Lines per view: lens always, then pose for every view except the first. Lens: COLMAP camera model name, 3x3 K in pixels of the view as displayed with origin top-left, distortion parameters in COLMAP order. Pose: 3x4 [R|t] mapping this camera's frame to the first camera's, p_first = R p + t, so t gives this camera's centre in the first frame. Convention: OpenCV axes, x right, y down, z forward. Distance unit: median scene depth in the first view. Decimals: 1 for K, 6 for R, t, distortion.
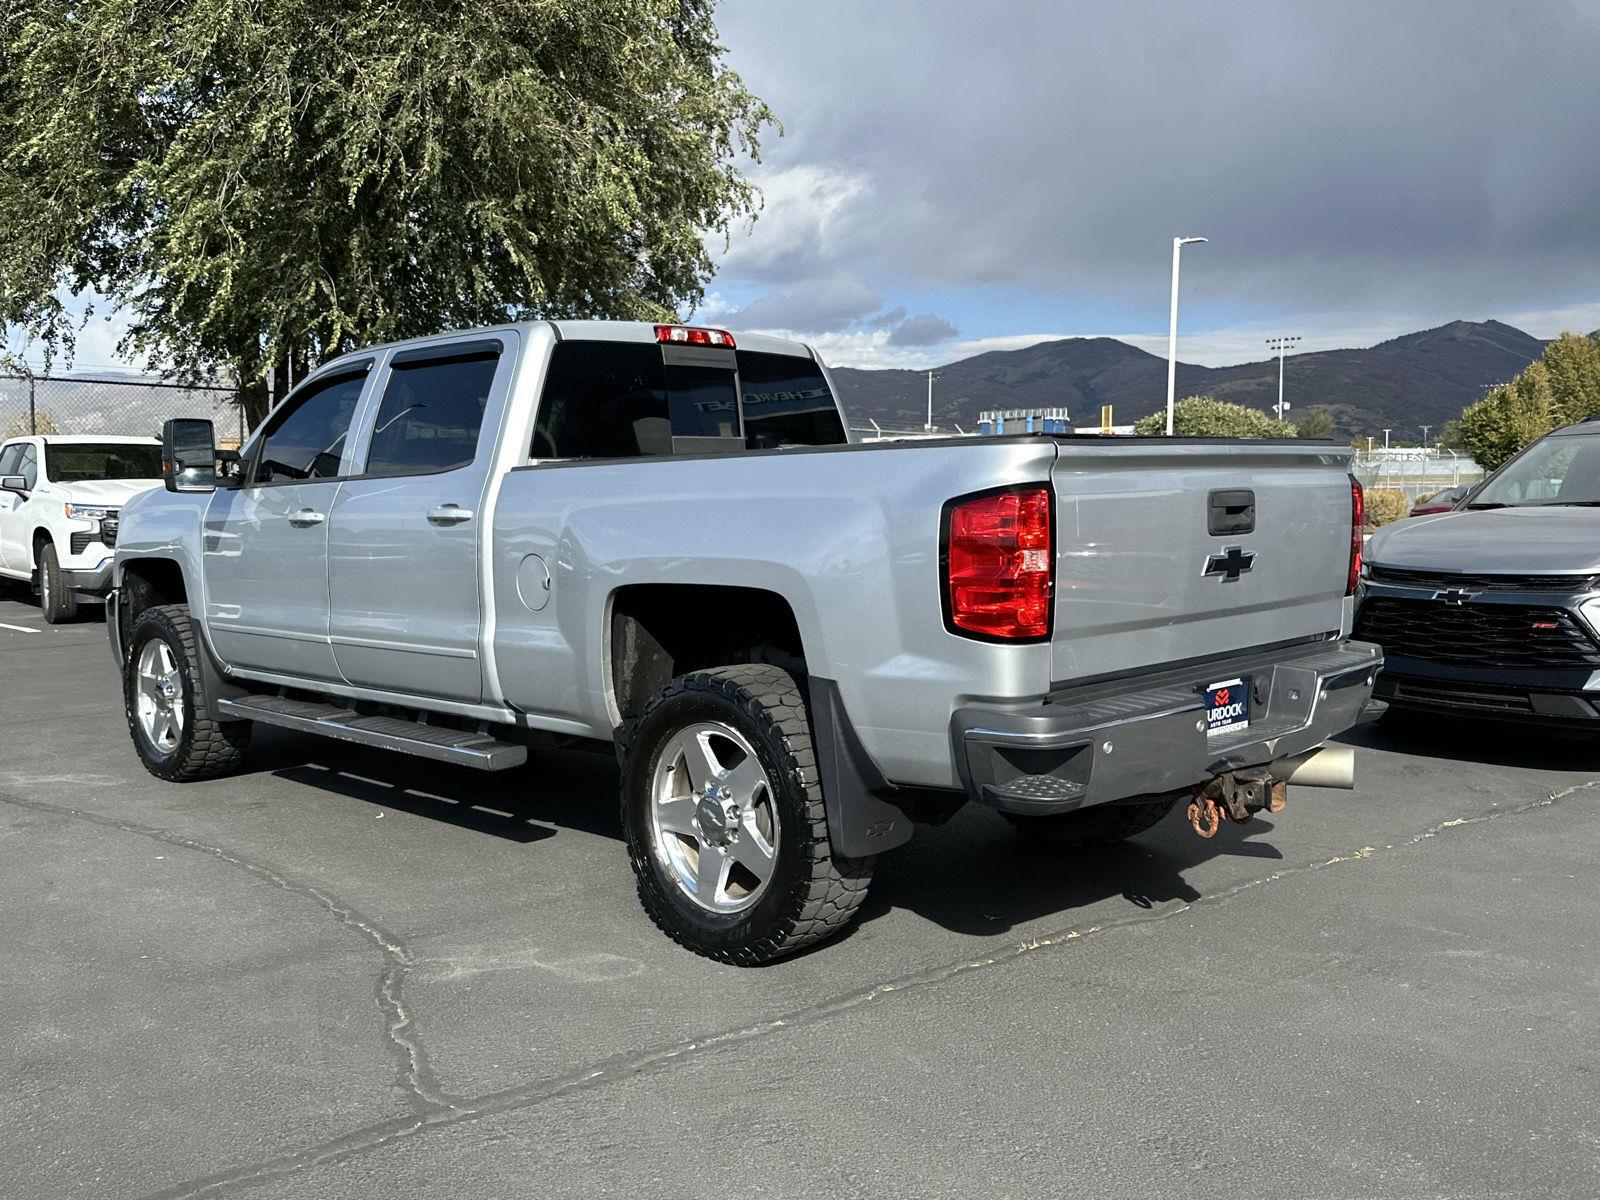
lens RADIAL K [[1426.6, 0, 791.0], [0, 1426.6, 595.3], [0, 0, 1]] dist [0.078724, -0.125245]
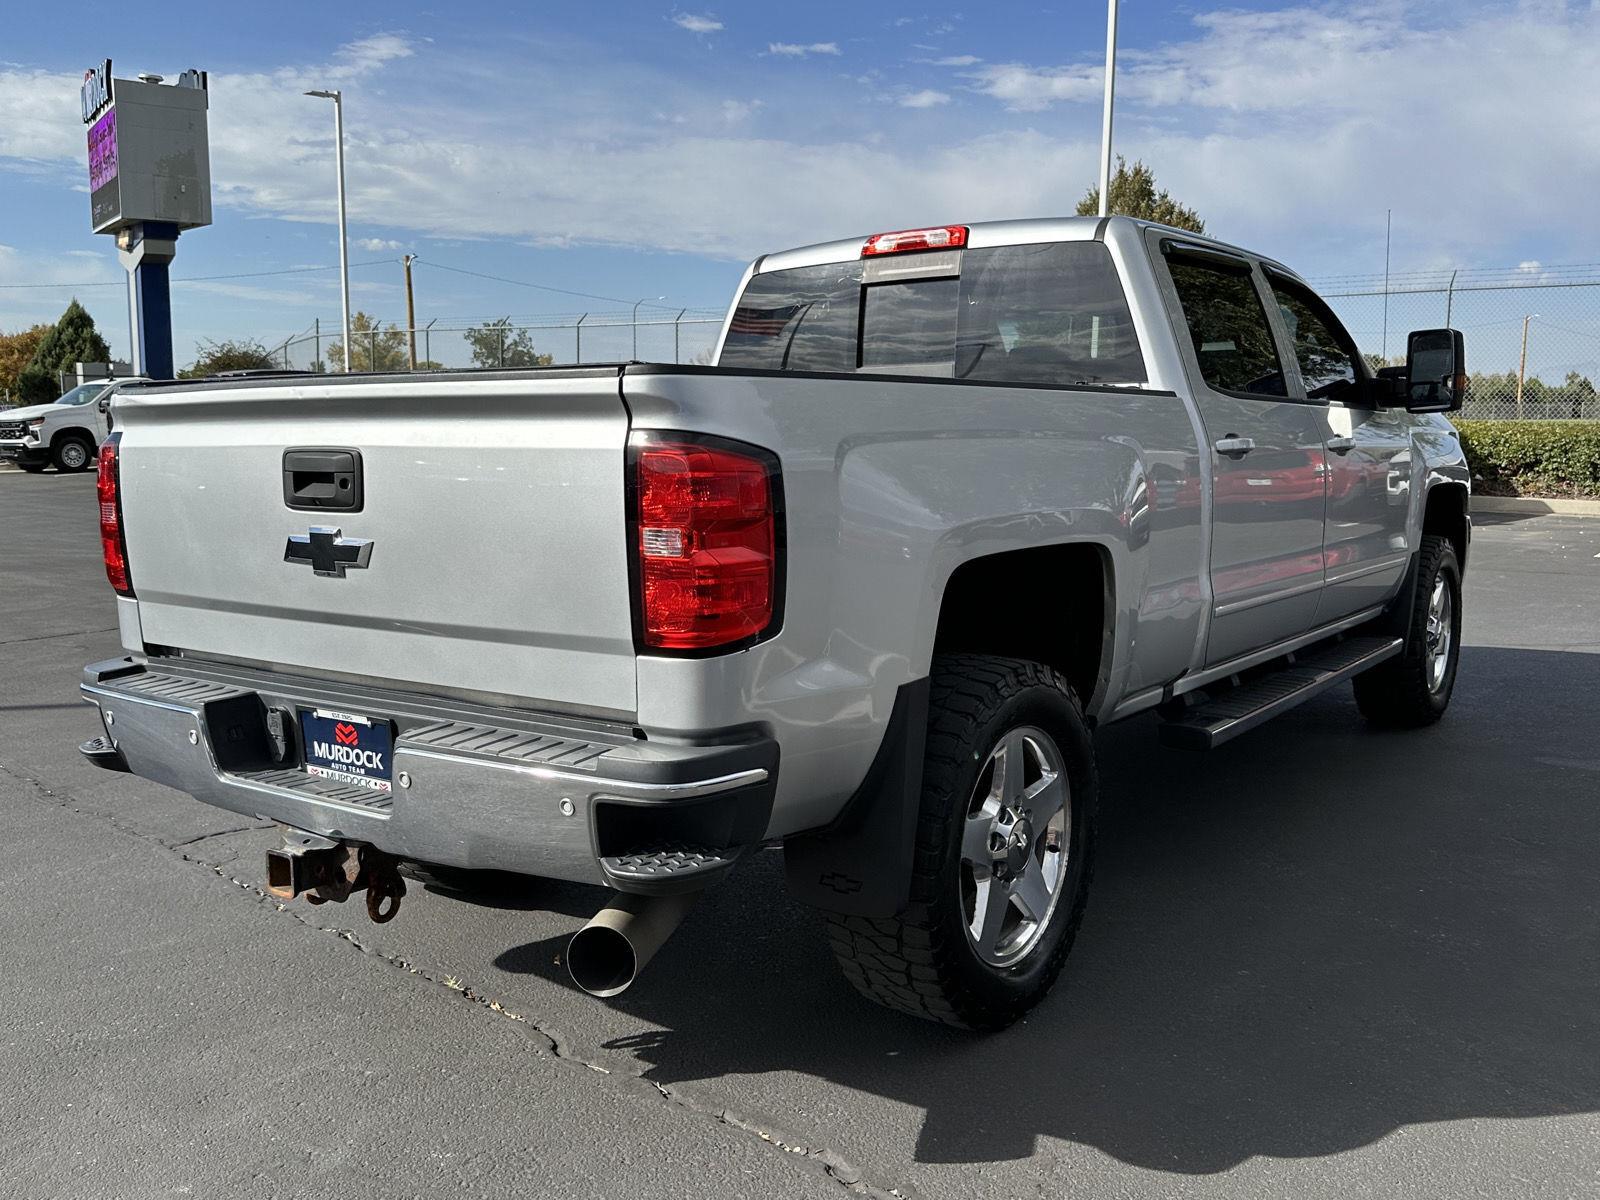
lens RADIAL K [[1426.6, 0, 823.8], [0, 1426.6, 611.4], [0, 0, 1]] dist [0.078724, -0.125245]
pose [[0.161699, 0.142848, -0.976447, 0.831676], [-0.066136, 0.988812, 0.133705, -0.083032], [0.984622, 0.042958, 0.169337, 0.887214]]
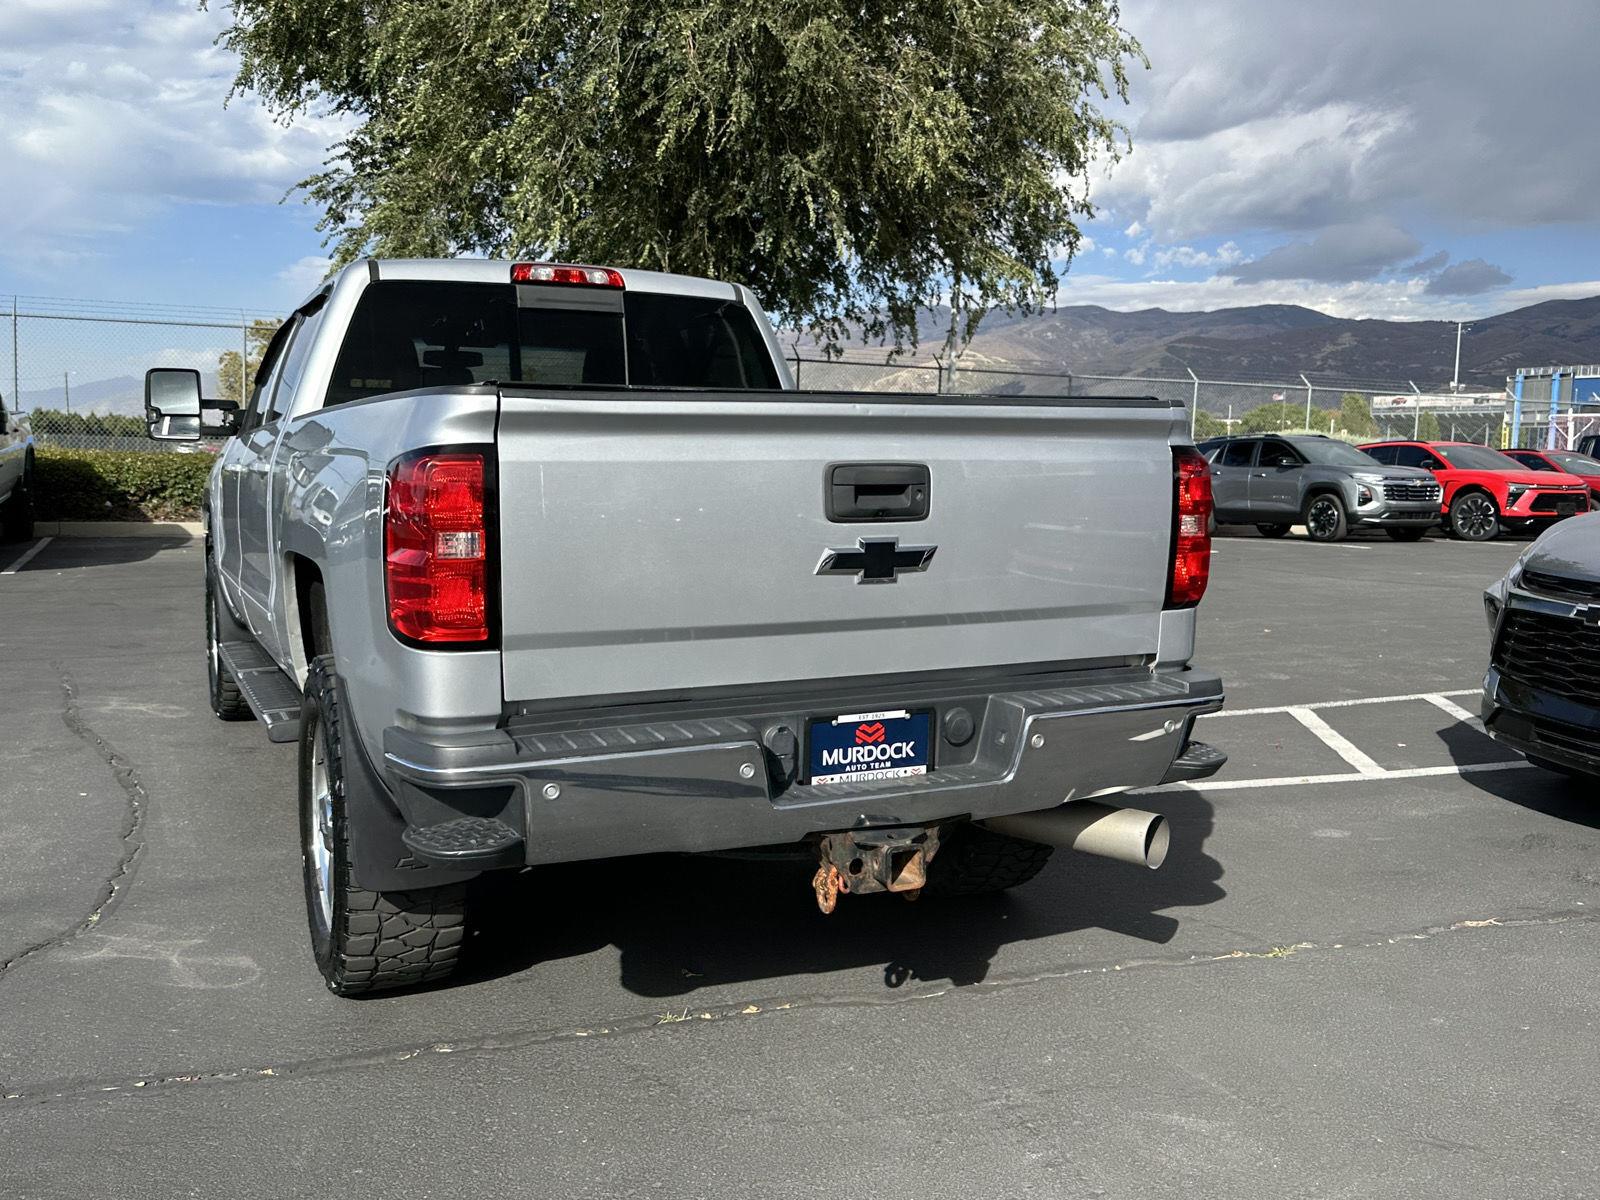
lens RADIAL K [[1426.6, 0, 803.2], [0, 1426.6, 583.0], [0, 0, 1]] dist [0.078724, -0.125245]
pose [[0.943119, 0.052001, -0.328362, 0.408700], [-0.045181, 0.998576, 0.028372, -0.023137], [0.329370, -0.011923, 0.944126, 0.215998]]
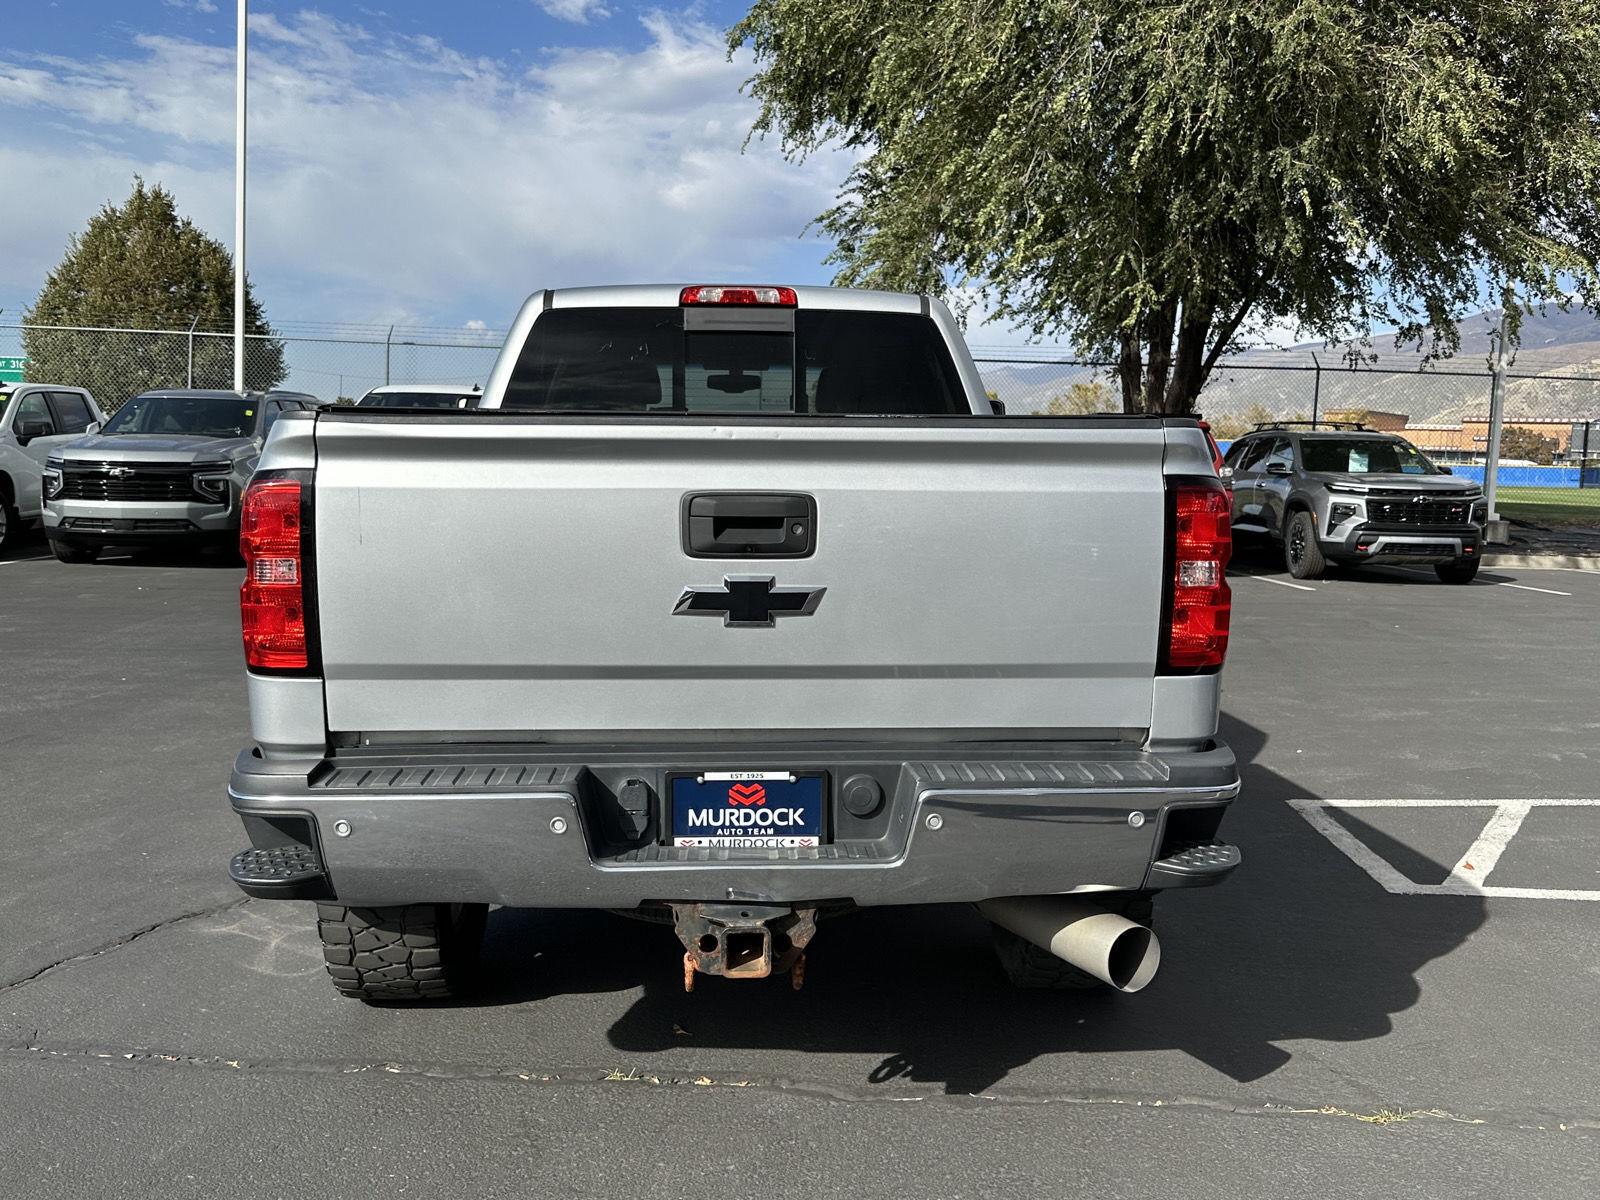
lens RADIAL K [[1426.6, 0, 798.9], [0, 1426.6, 577.8], [0, 0, 1]] dist [0.078724, -0.125245]
pose [[0.741165, 0.076759, -0.666920, 0.609609], [-0.069987, 0.996863, 0.036955, -0.046940], [0.667665, 0.019287, 0.744212, 0.405480]]
